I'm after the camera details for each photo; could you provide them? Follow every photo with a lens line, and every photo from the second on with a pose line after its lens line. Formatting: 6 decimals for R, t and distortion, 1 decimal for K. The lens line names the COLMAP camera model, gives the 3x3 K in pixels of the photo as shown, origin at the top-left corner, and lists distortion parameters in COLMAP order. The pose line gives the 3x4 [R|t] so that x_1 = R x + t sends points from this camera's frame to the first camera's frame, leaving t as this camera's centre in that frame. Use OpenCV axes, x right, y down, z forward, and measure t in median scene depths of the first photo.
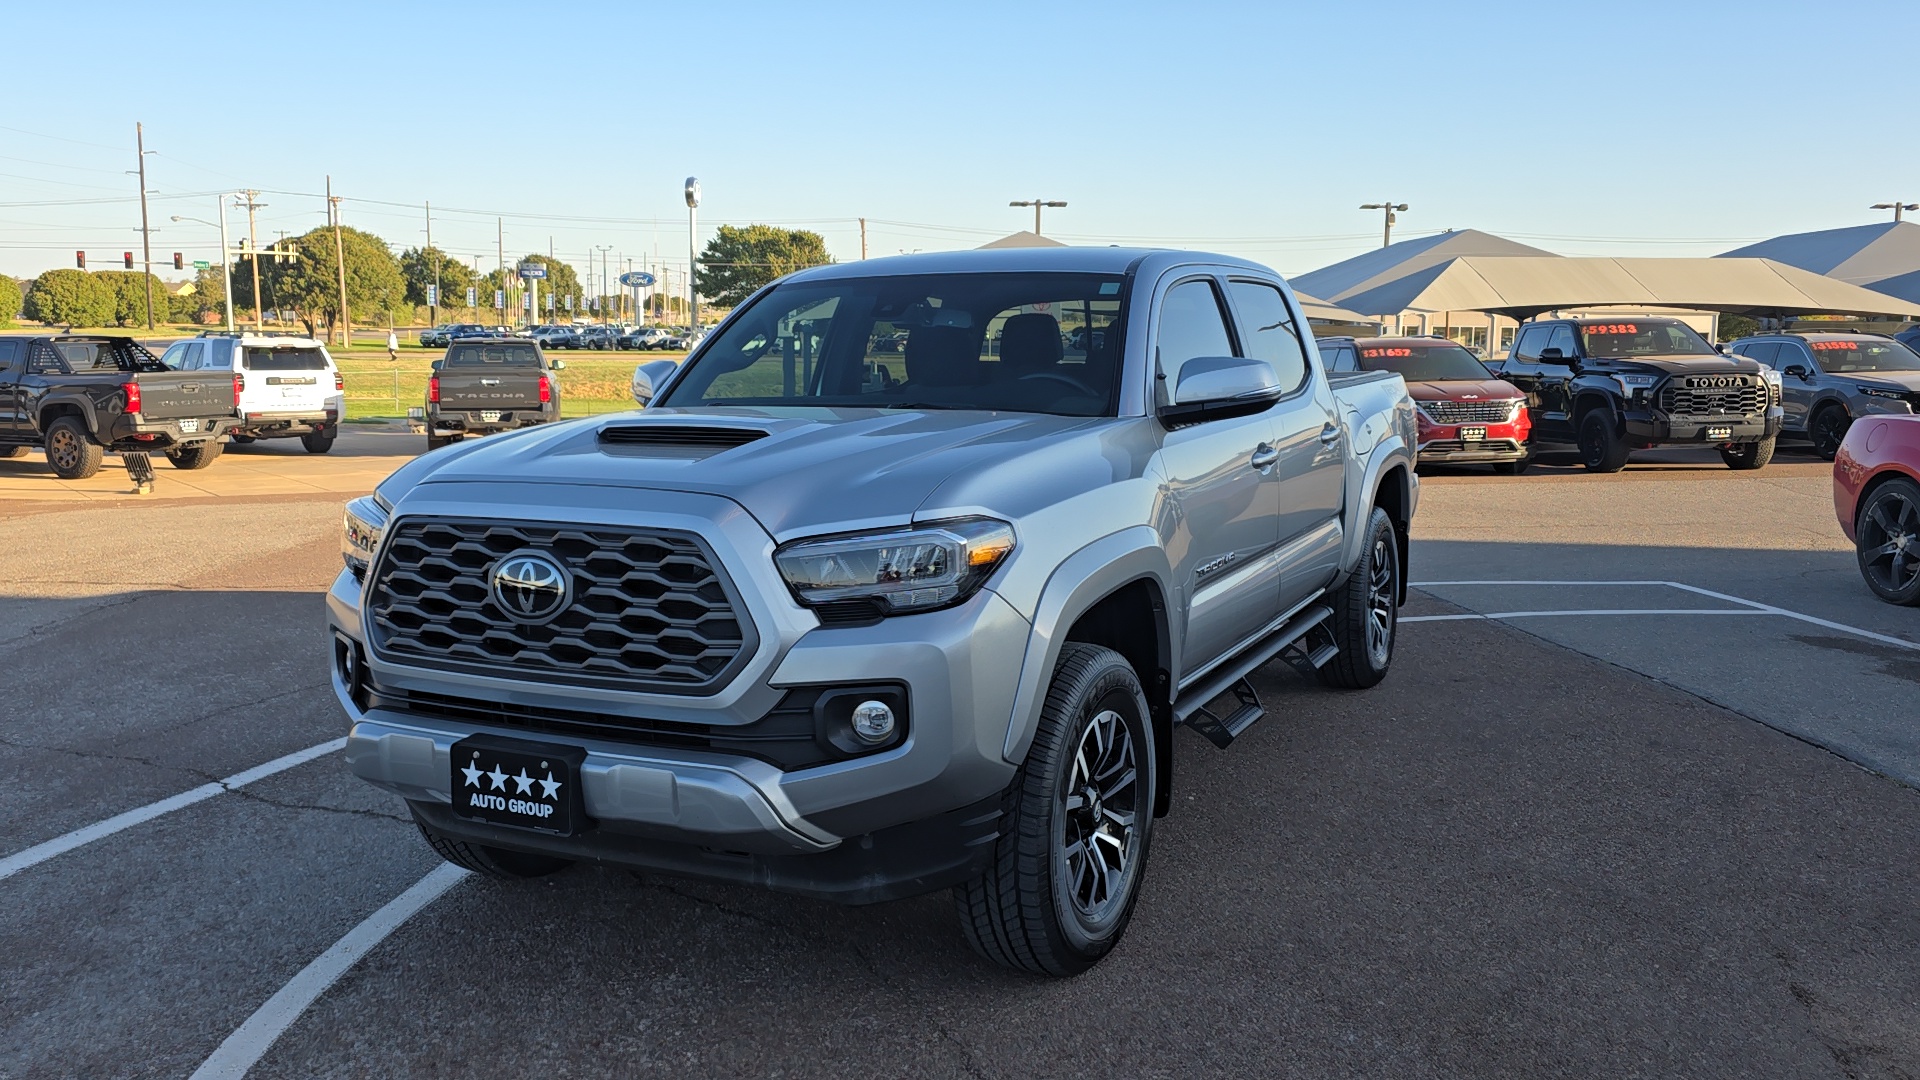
lens RADIAL K [[1597.1, 0, 953.7], [0, 1597.1, 538.9], [0, 0, 1]] dist [-0.000848, 0.014580]
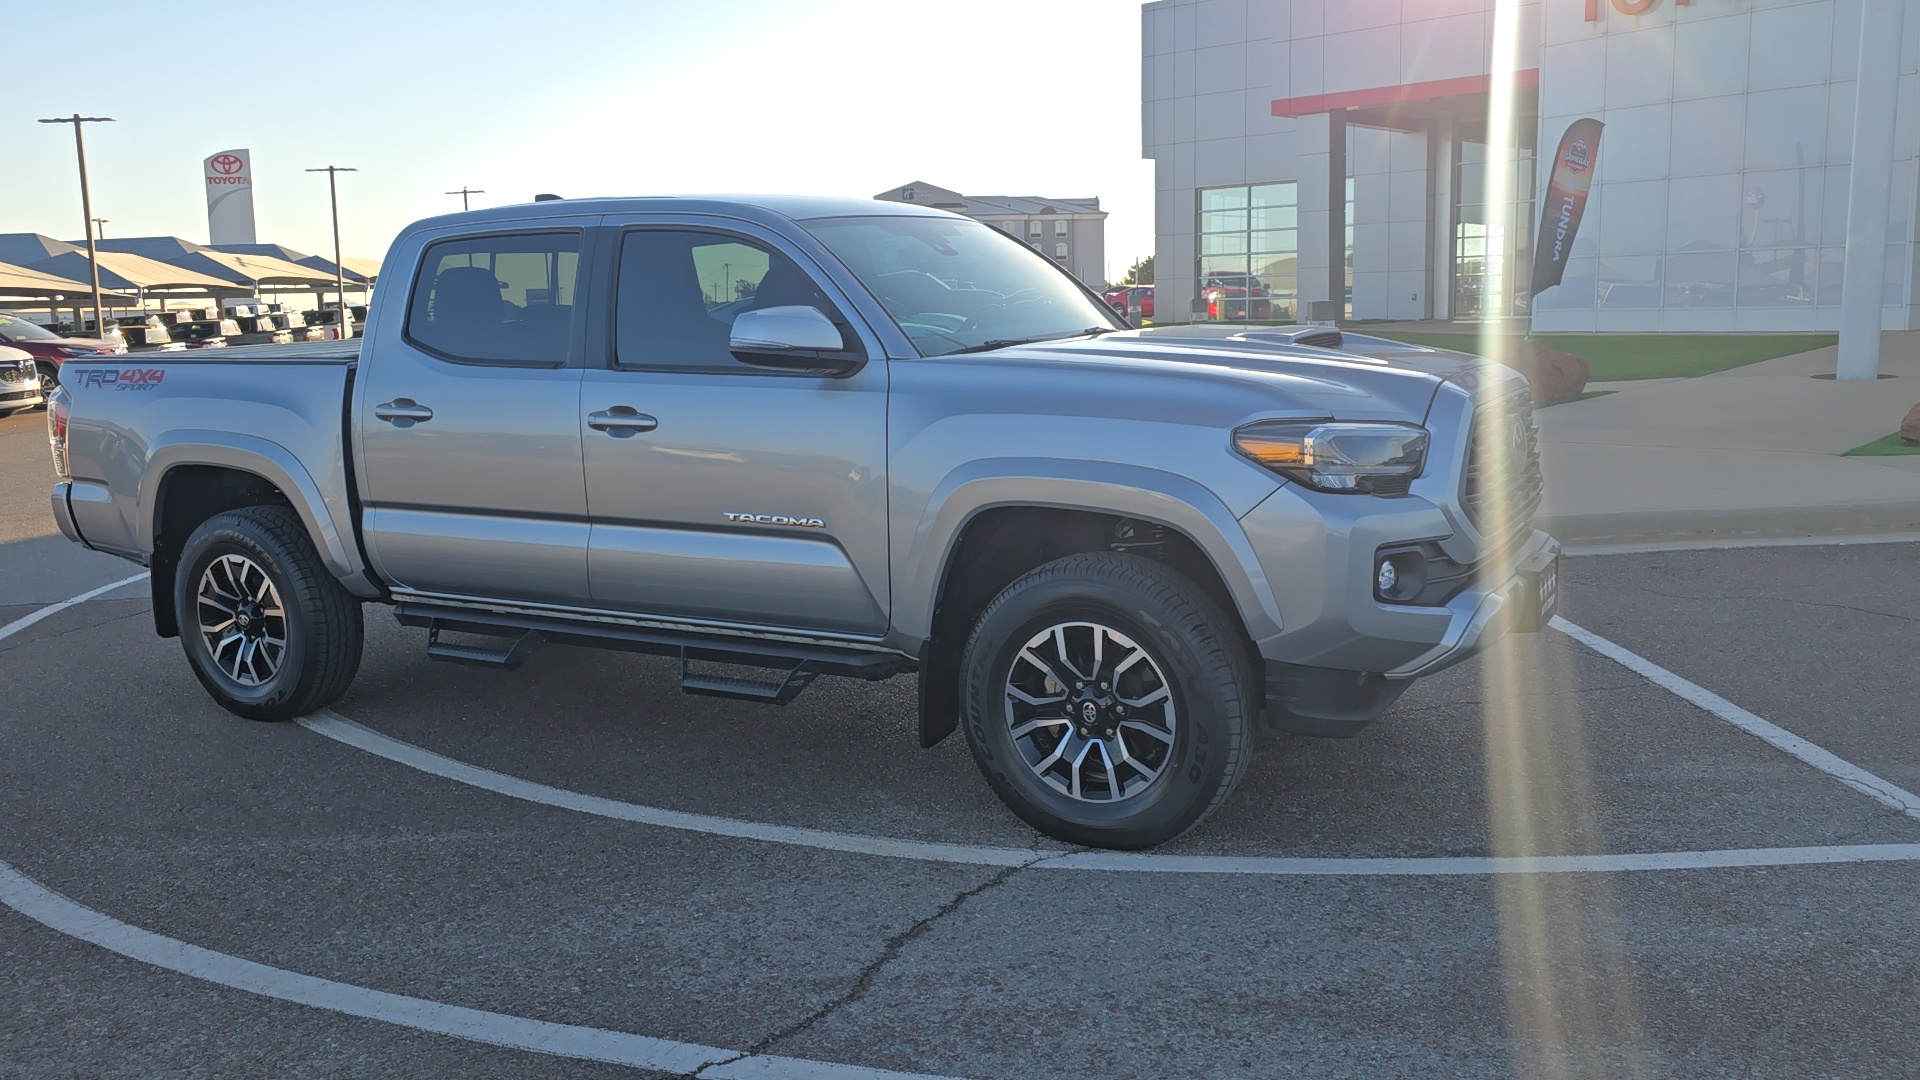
lens RADIAL K [[1597.1, 0, 948.0], [0, 1597.1, 542.5], [0, 0, 1]] dist [-0.000848, 0.014580]
pose [[0.049927, -0.156002, 0.986494, -0.293454], [0.160394, 0.976158, 0.146250, -0.028943], [-0.985790, 0.150926, 0.073759, 0.253137]]
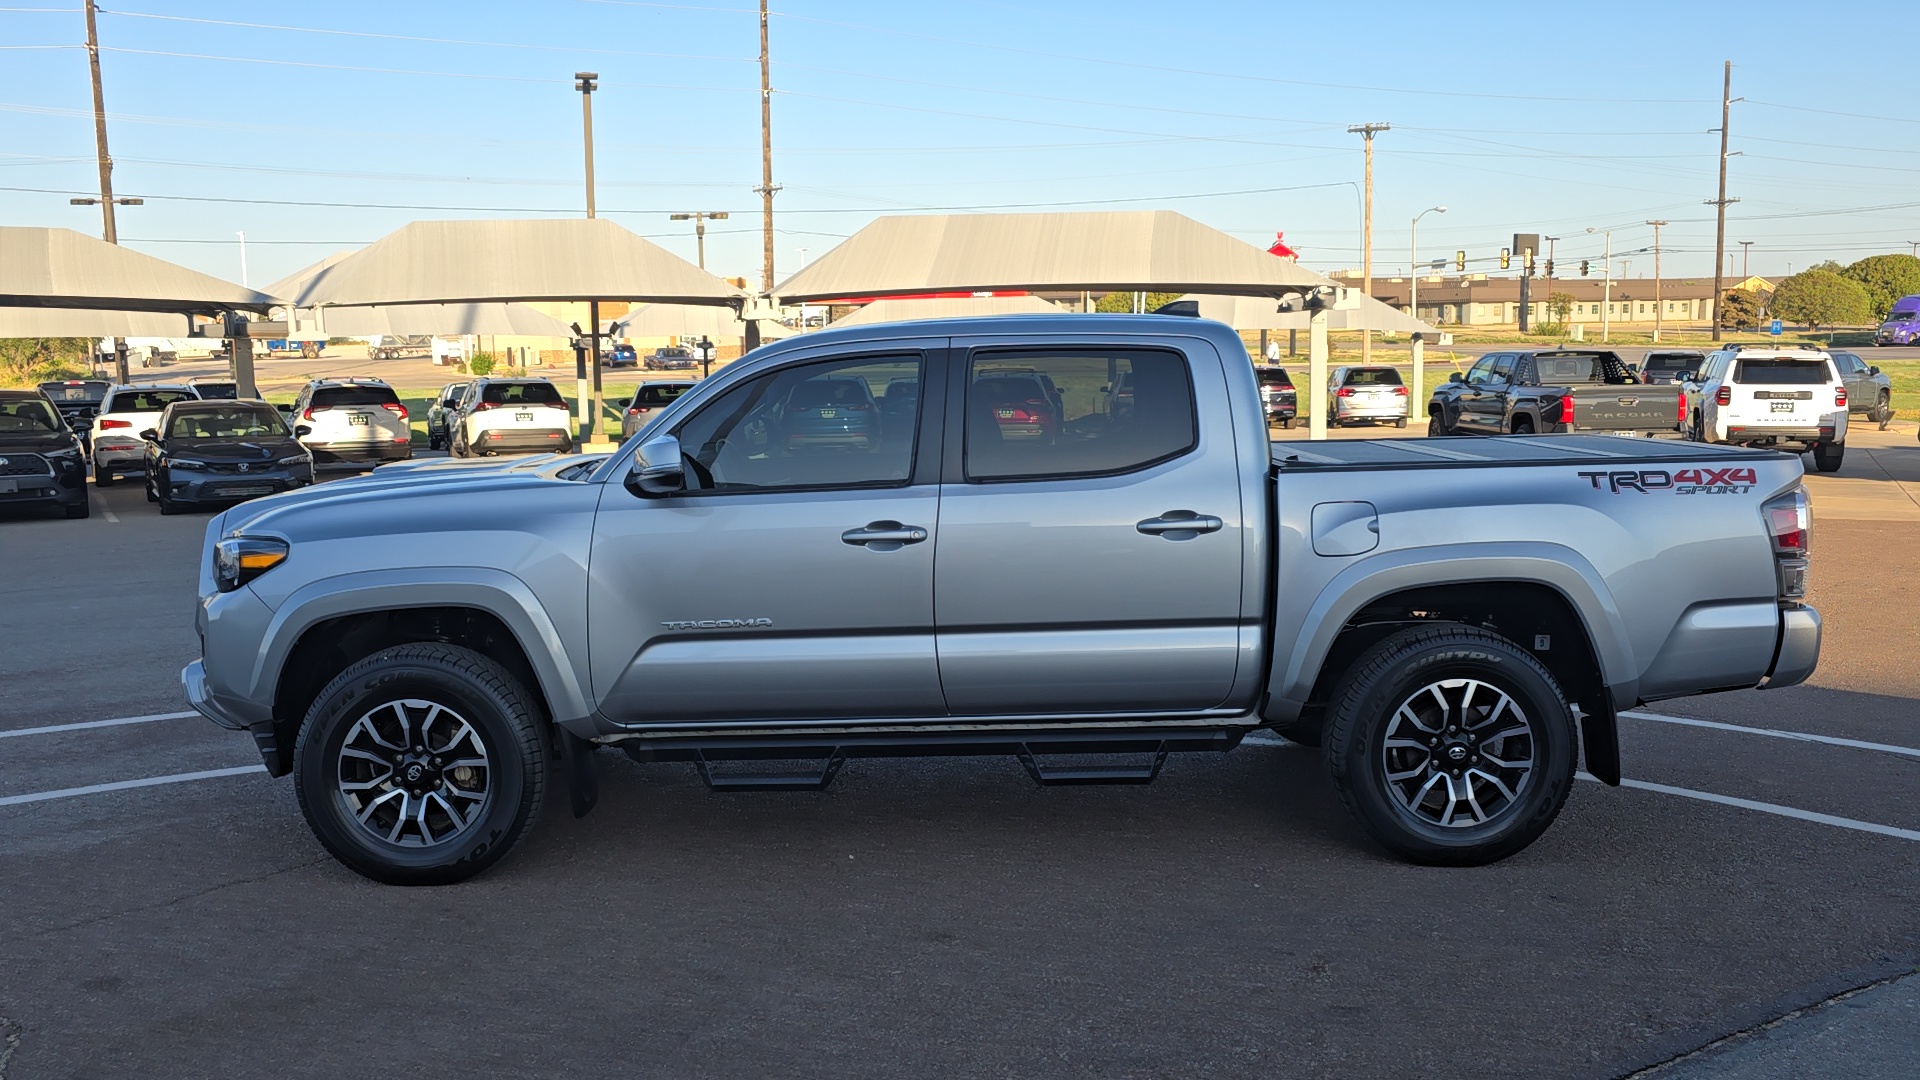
lens RADIAL K [[1597.1, 0, 950.3], [0, 1597.1, 547.5], [0, 0, 1]] dist [-0.000848, 0.014580]
pose [[0.436237, 0.108833, -0.893226, 0.304930], [-0.101582, 0.992269, 0.071290, -0.032910], [0.894080, 0.059637, 0.443920, 0.166623]]
